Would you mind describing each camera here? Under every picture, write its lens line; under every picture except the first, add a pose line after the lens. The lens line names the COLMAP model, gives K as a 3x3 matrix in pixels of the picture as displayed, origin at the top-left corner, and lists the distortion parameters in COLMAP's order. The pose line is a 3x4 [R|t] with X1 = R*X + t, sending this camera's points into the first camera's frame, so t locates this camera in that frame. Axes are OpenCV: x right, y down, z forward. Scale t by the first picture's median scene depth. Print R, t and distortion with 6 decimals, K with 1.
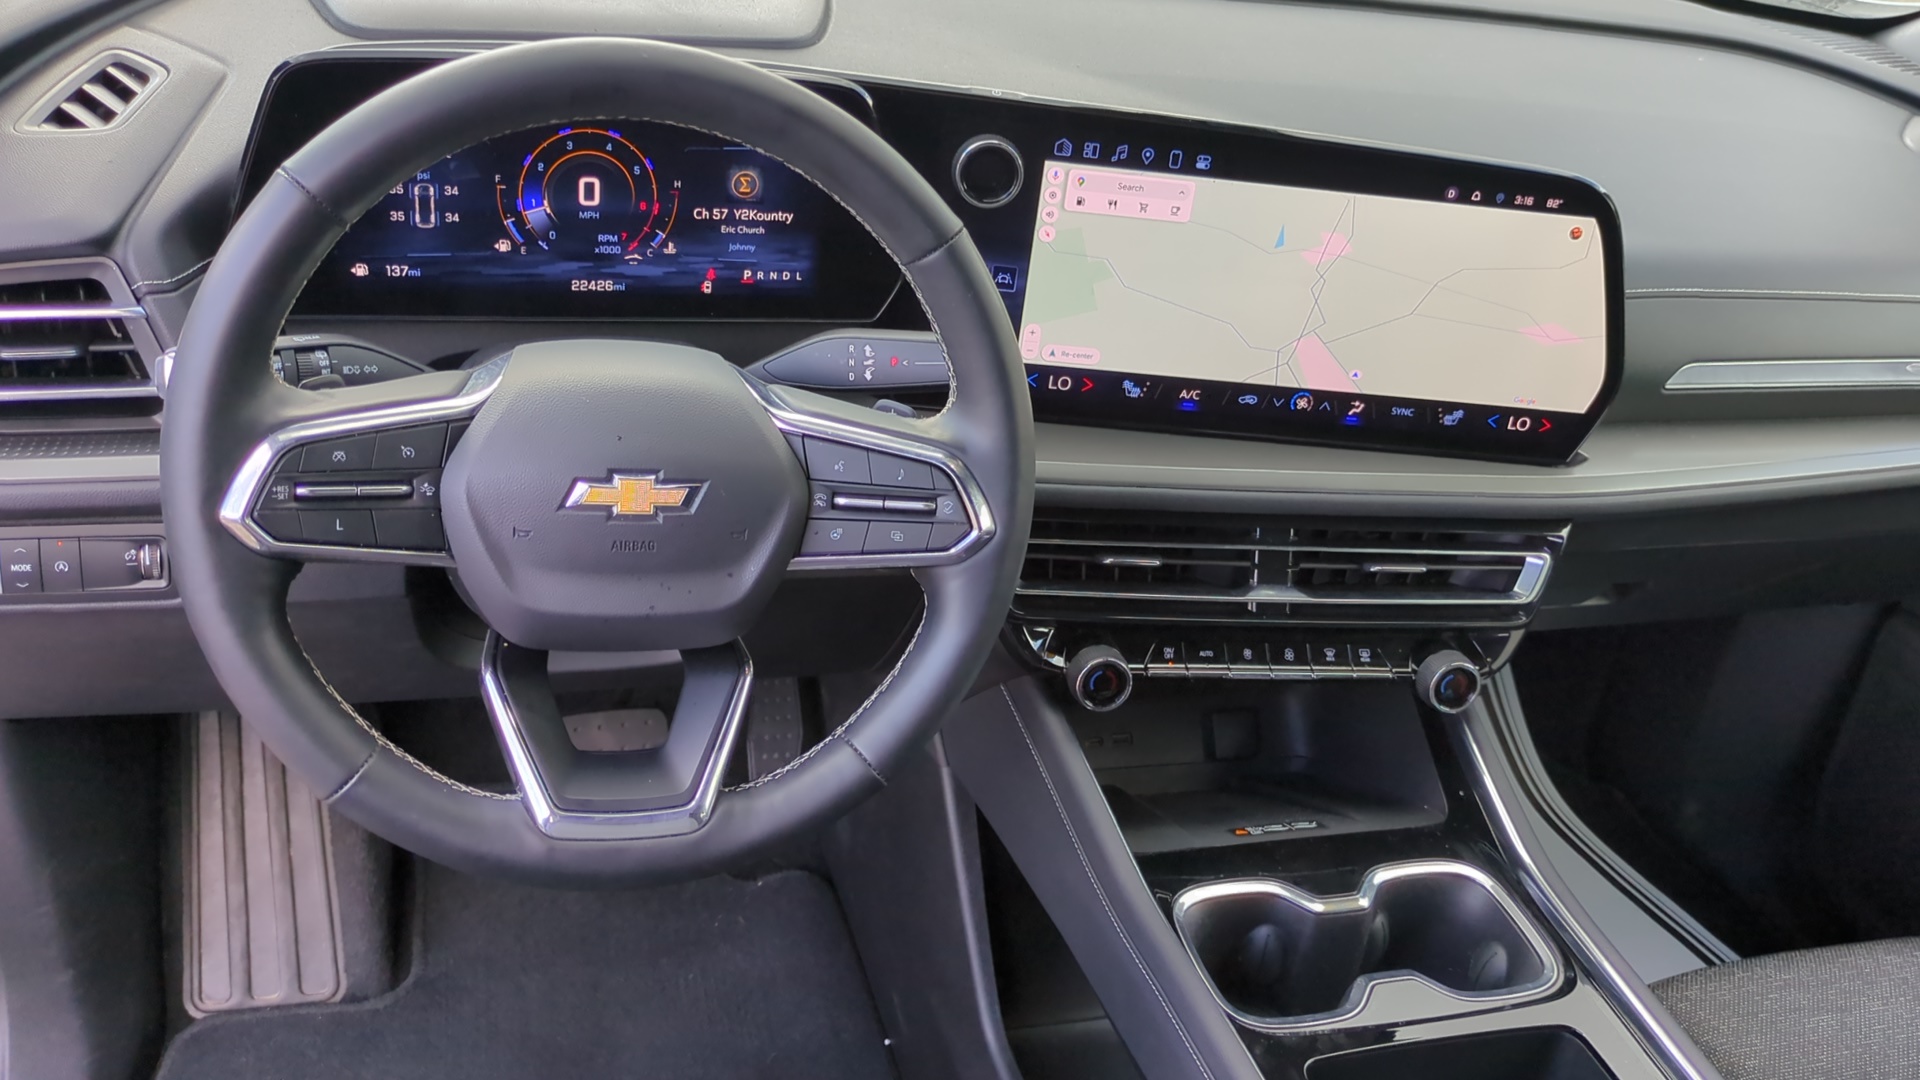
lens RADIAL K [[2774.7, 0, 960.0], [0, 2774.7, 540.0], [0, 0, 1]] dist [0.138514, -0.008457]
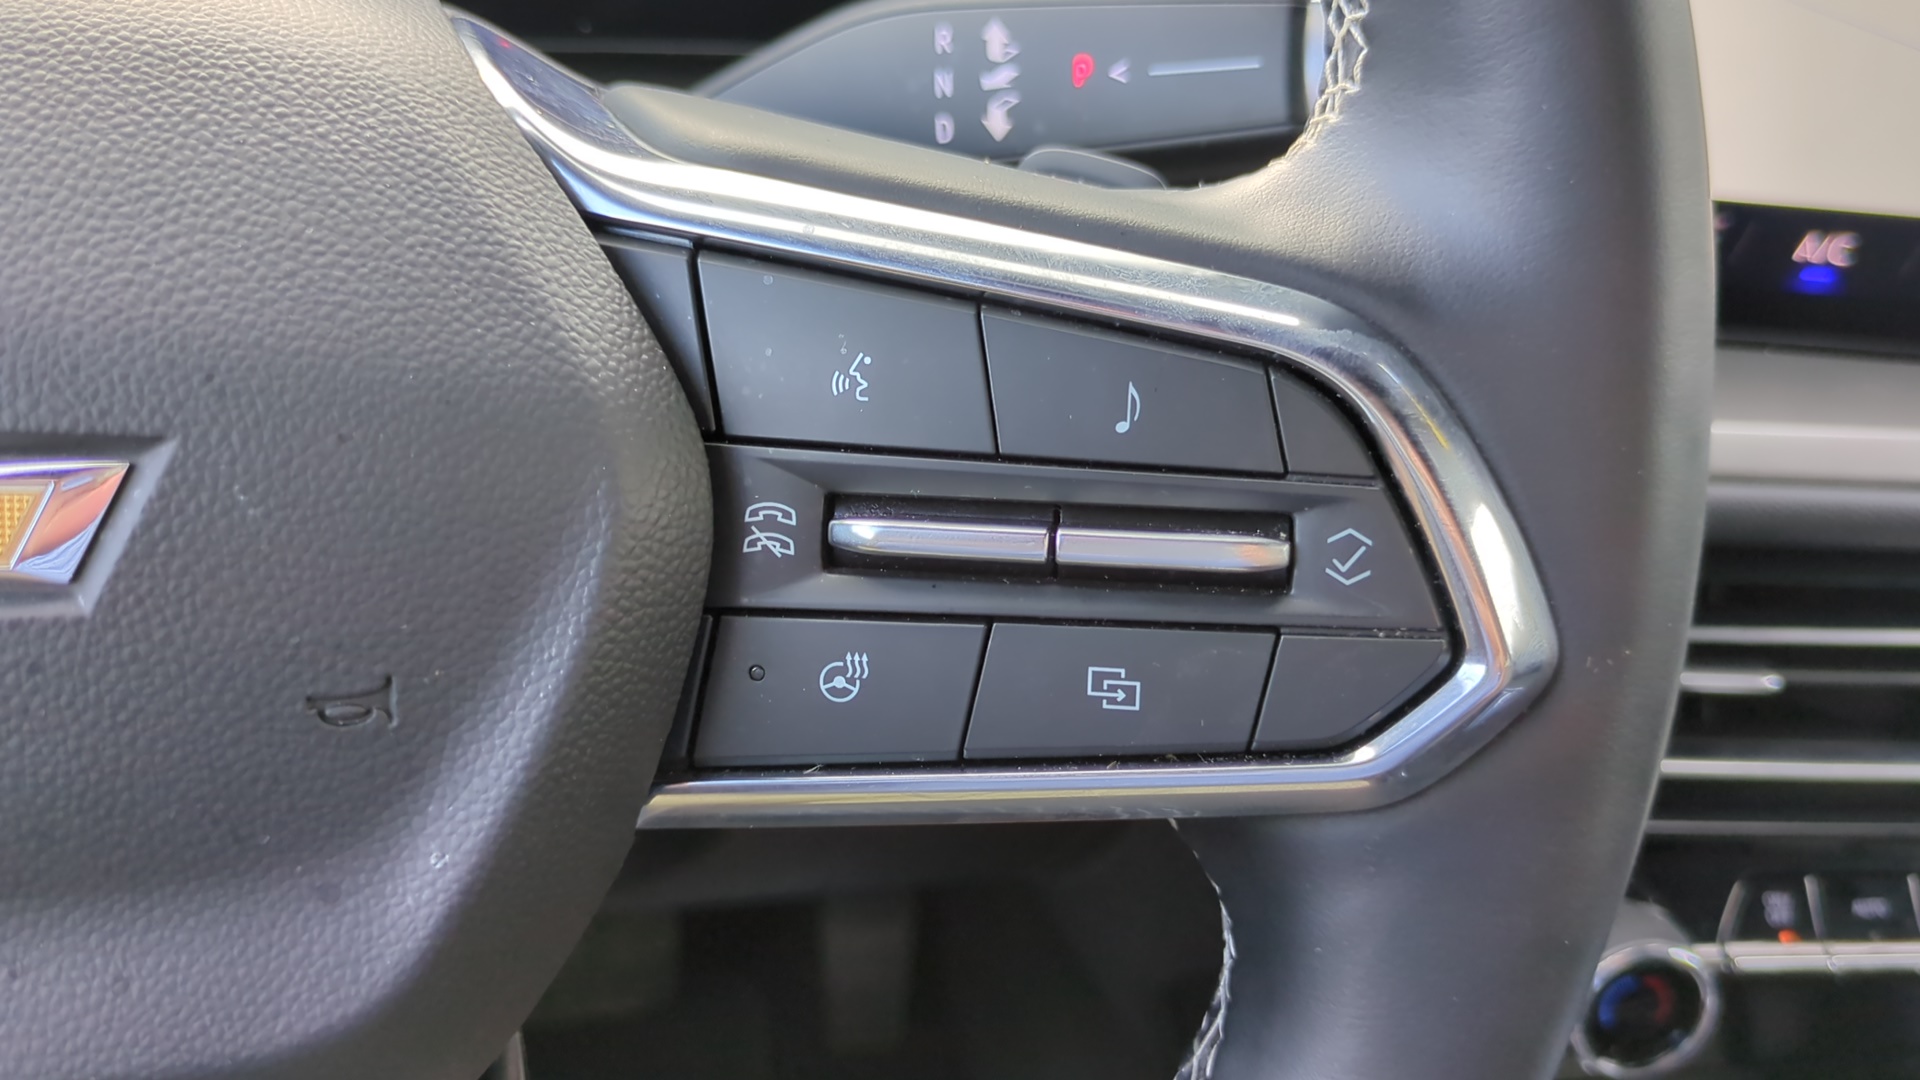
lens RADIAL K [[2774.7, 0, 960.0], [0, 2774.7, 540.0], [0, 0, 1]] dist [0.138514, -0.008457]
pose [[0.998113, -0.011064, -0.060407, -0.021223], [0.010418, 0.999885, -0.011005, -0.010828], [0.060522, 0.010355, 0.998113, 0.773778]]
